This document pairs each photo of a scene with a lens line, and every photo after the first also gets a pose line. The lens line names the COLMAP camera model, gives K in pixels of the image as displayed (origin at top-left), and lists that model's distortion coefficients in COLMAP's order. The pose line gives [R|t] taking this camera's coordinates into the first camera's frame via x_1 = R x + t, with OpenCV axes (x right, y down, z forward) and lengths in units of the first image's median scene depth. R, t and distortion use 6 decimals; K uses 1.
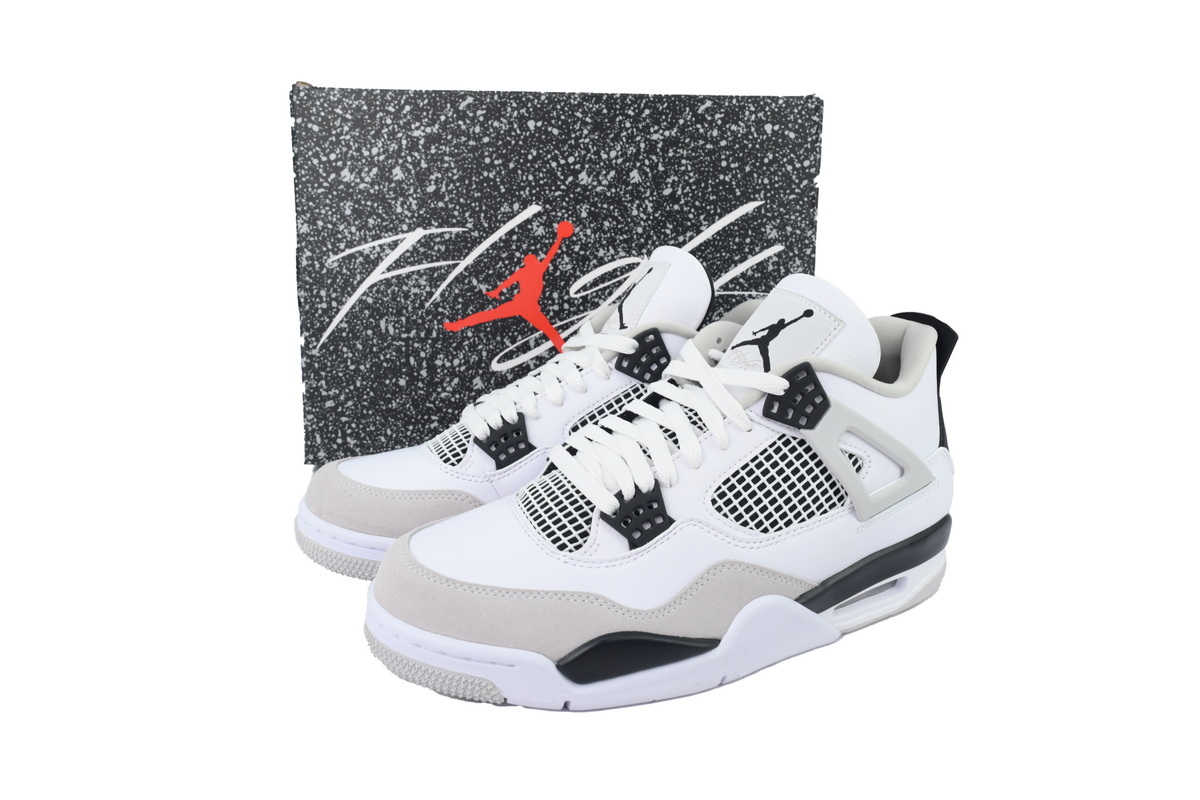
lens RADIAL K [[806.9, 0, 600.0], [0, 806.9, 400.0], [0, 0, 1]] dist [-0.002028, -0.000775]
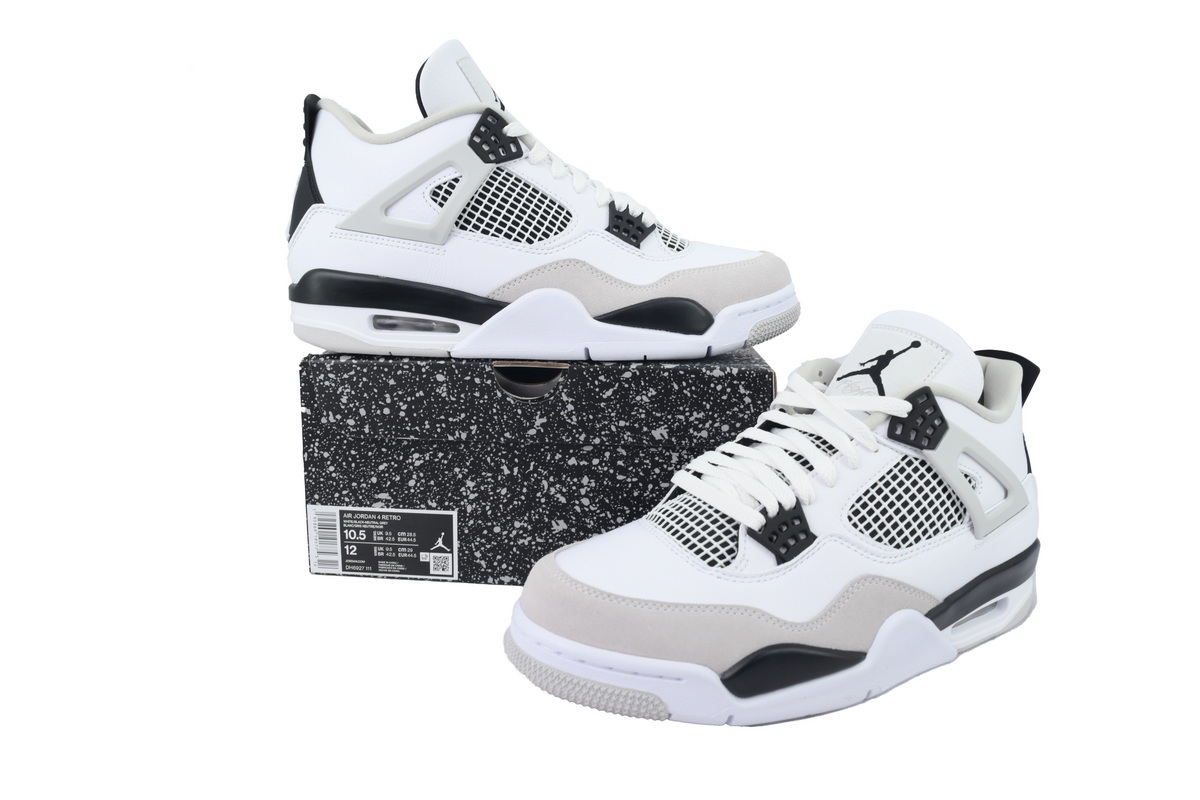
lens RADIAL K [[806.9, 0, 600.0], [0, 806.9, 400.0], [0, 0, 1]] dist [-0.002028, -0.000775]
pose [[0.996986, 0.001017, 0.077576, -0.257737], [0.006982, 0.994680, -0.102774, 0.077700], [-0.077268, 0.103006, 0.991675, -0.021448]]
